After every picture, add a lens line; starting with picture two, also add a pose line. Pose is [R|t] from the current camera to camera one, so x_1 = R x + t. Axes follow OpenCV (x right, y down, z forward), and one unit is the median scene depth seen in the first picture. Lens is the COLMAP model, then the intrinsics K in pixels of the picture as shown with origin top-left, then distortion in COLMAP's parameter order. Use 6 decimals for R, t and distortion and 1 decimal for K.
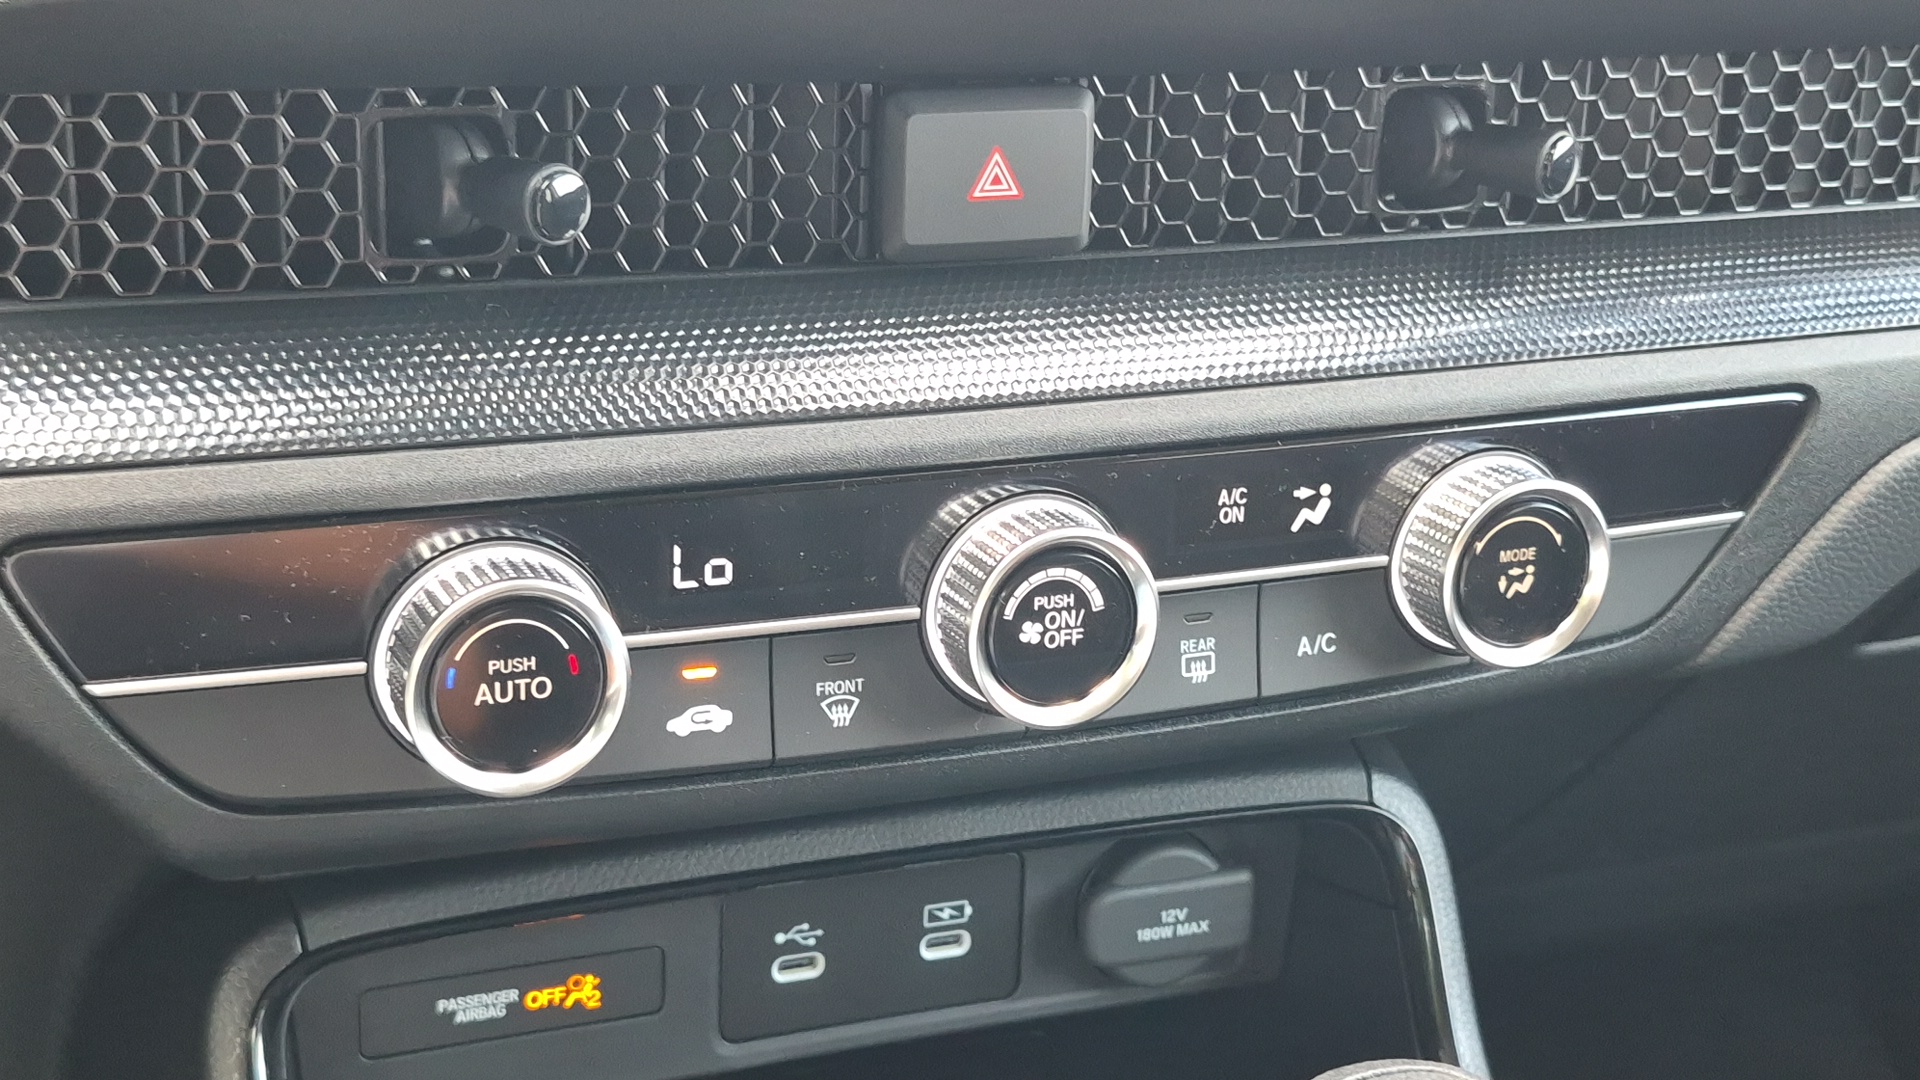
lens RADIAL K [[2684.5, 0, 960.0], [0, 2684.5, 540.0], [0, 0, 1]] dist [0.153186, -0.024932]
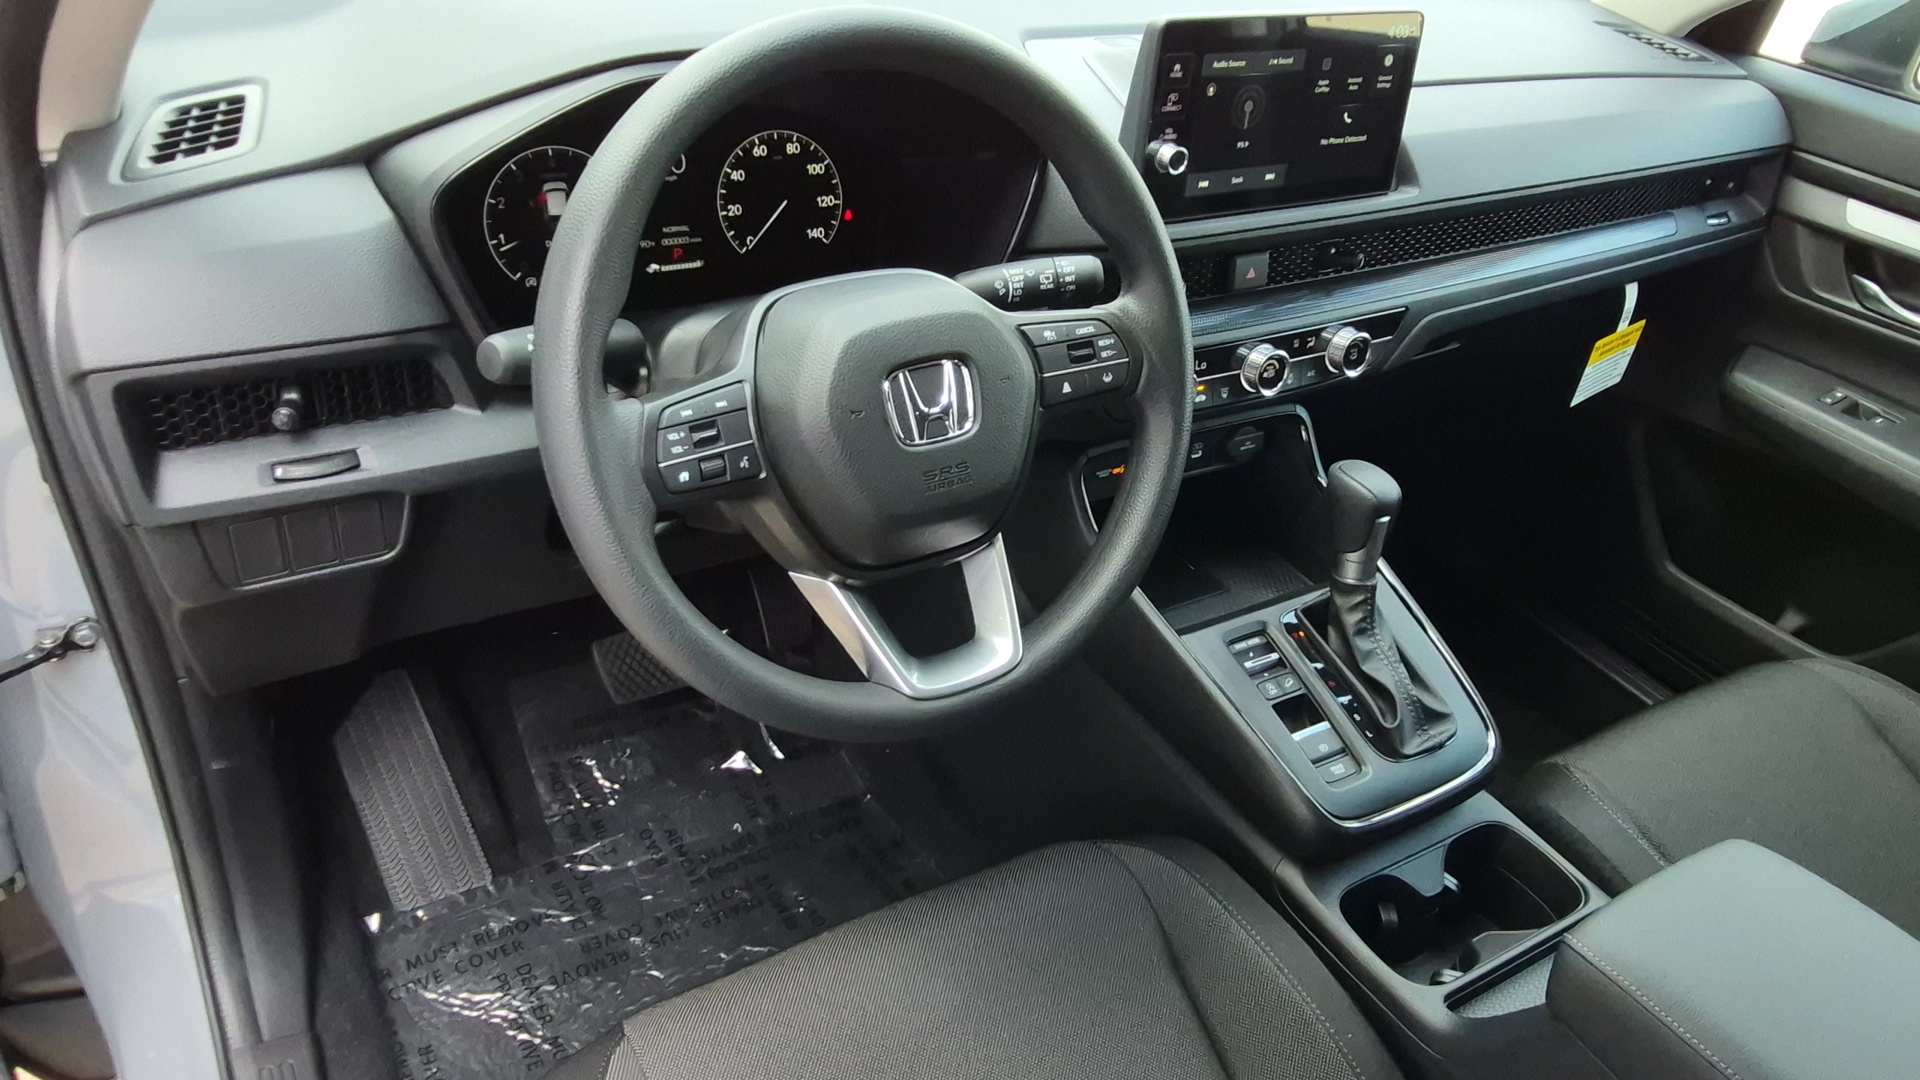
lens RADIAL K [[1332.1, 0, 960.0], [0, 1332.1, 540.0], [0, 0, 1]] dist [-0.011852, -0.002326]
pose [[0.988409, -0.082060, 0.127722, -0.743074], [0.060870, 0.984951, 0.161760, -0.080361], [-0.139074, -0.152110, 0.978530, -1.102089]]
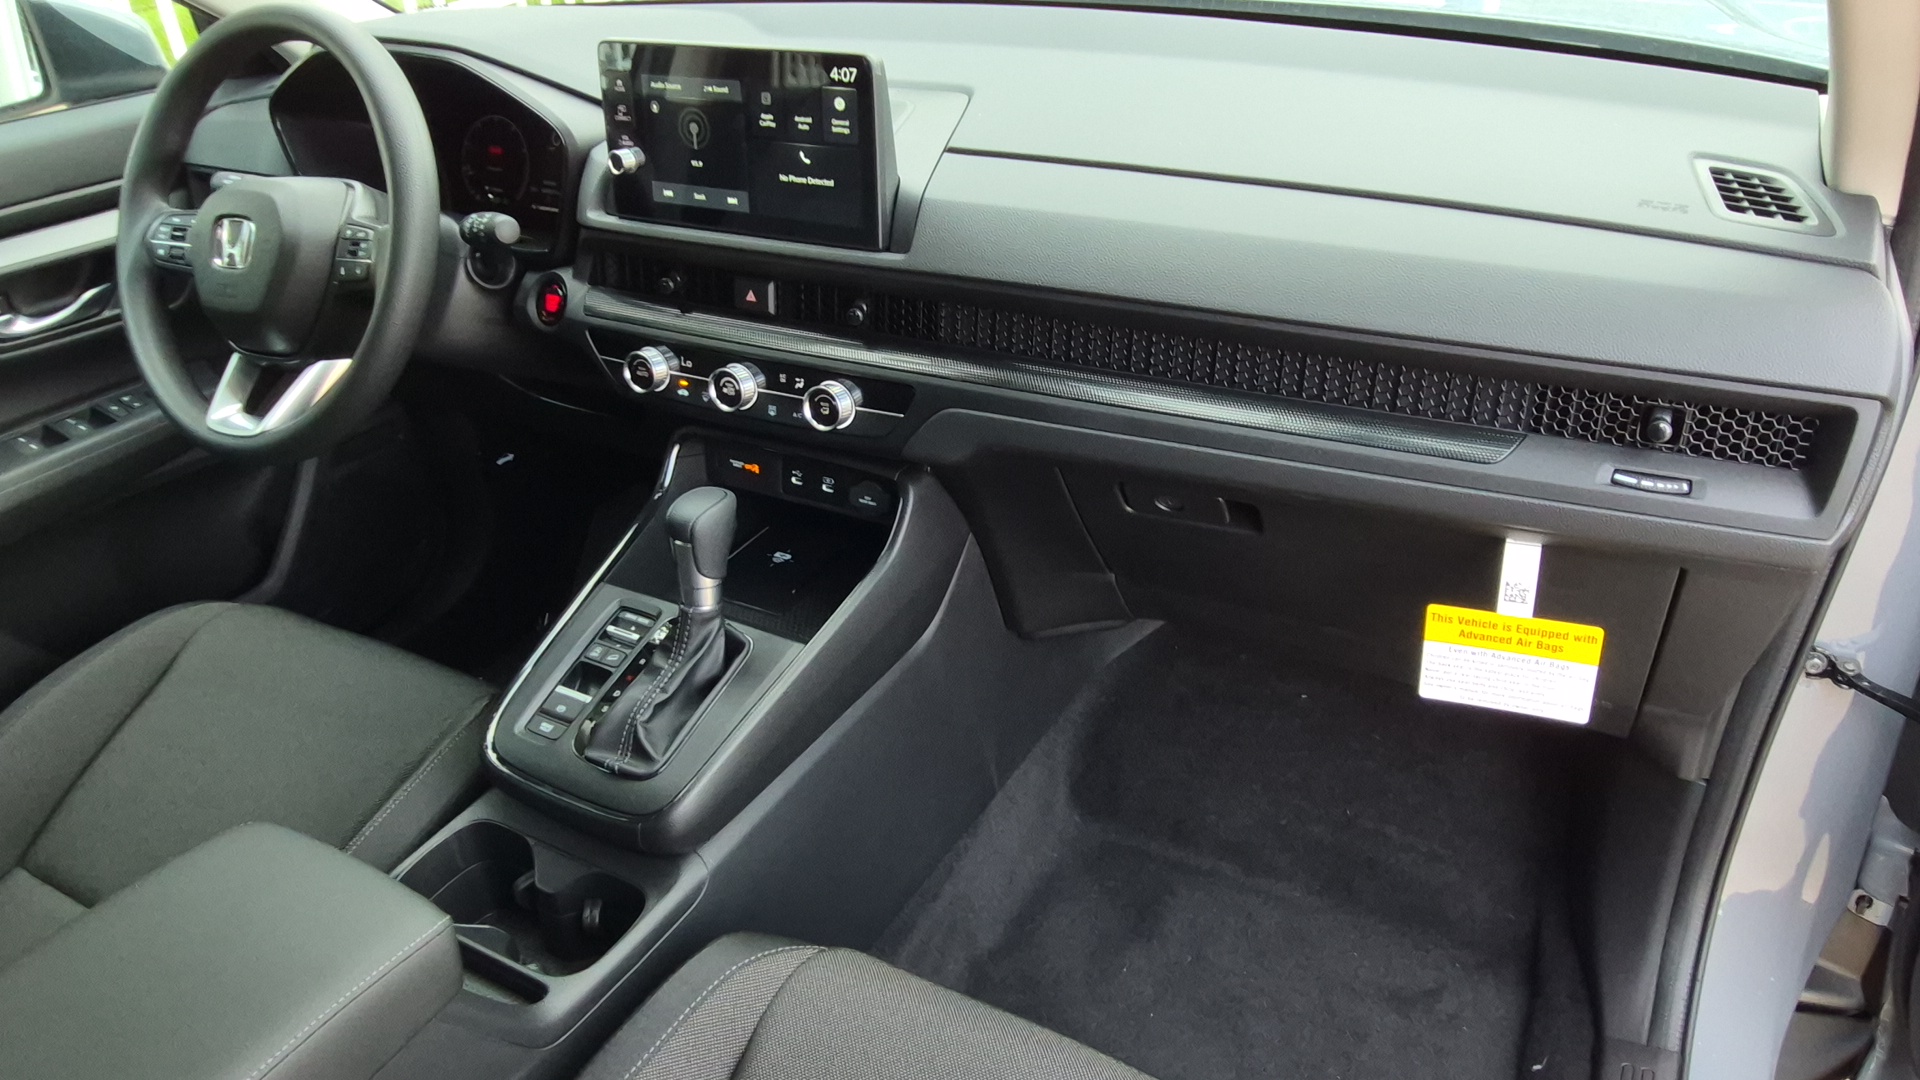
lens RADIAL K [[1252.5, 0, 960.0], [0, 1252.5, 540.0], [0, 0, 1]] dist [0.001129, 0.000883]
pose [[0.605857, 0.287390, -0.741852, 1.873017], [-0.246314, 0.954417, 0.168577, -0.176850], [0.756483, 0.080595, 0.649028, -0.102874]]
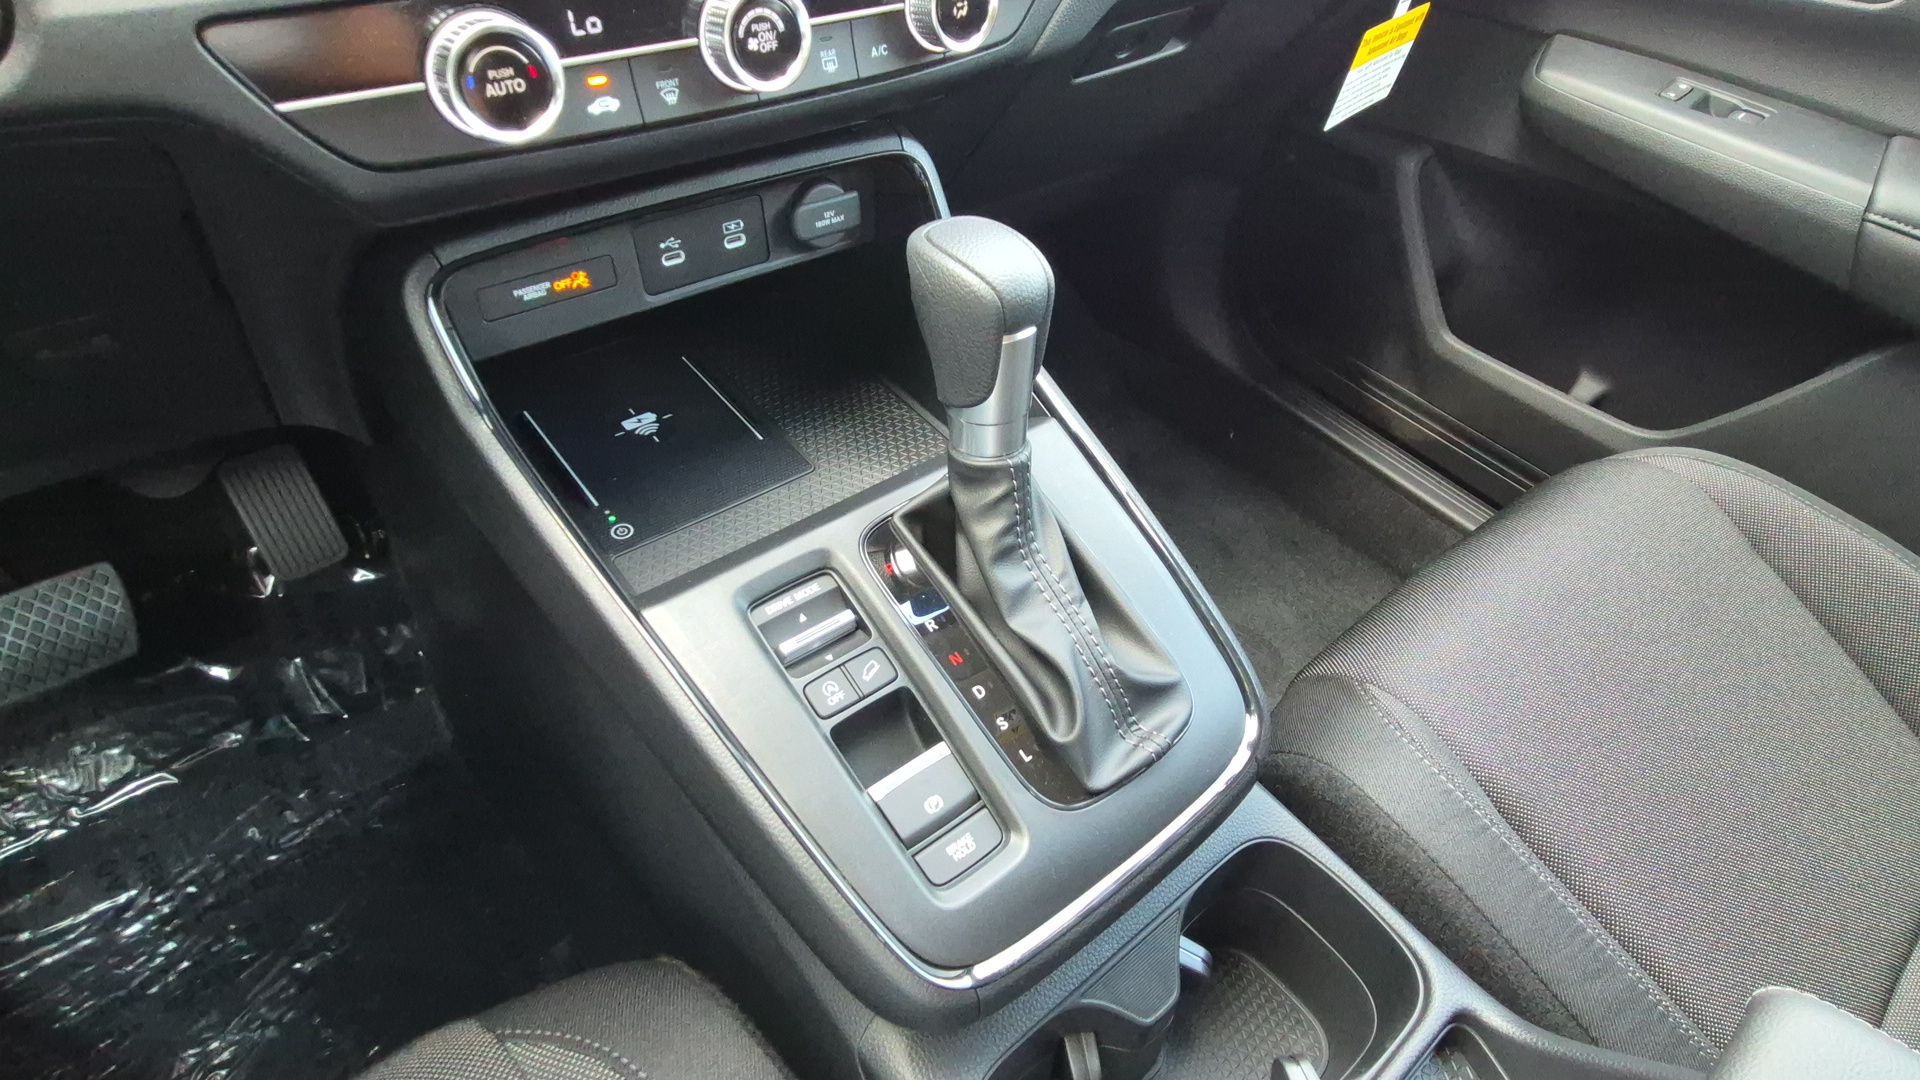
lens RADIAL K [[988.8, 0, 970.9], [0, 988.8, 514.1], [0, 0, 1]] dist [-0.002112, -0.001214]
pose [[0.954722, -0.213378, 0.207305, -0.046875], [0.131358, 0.927573, 0.349791, 0.119410], [-0.266929, -0.306722, 0.913603, 0.116584]]
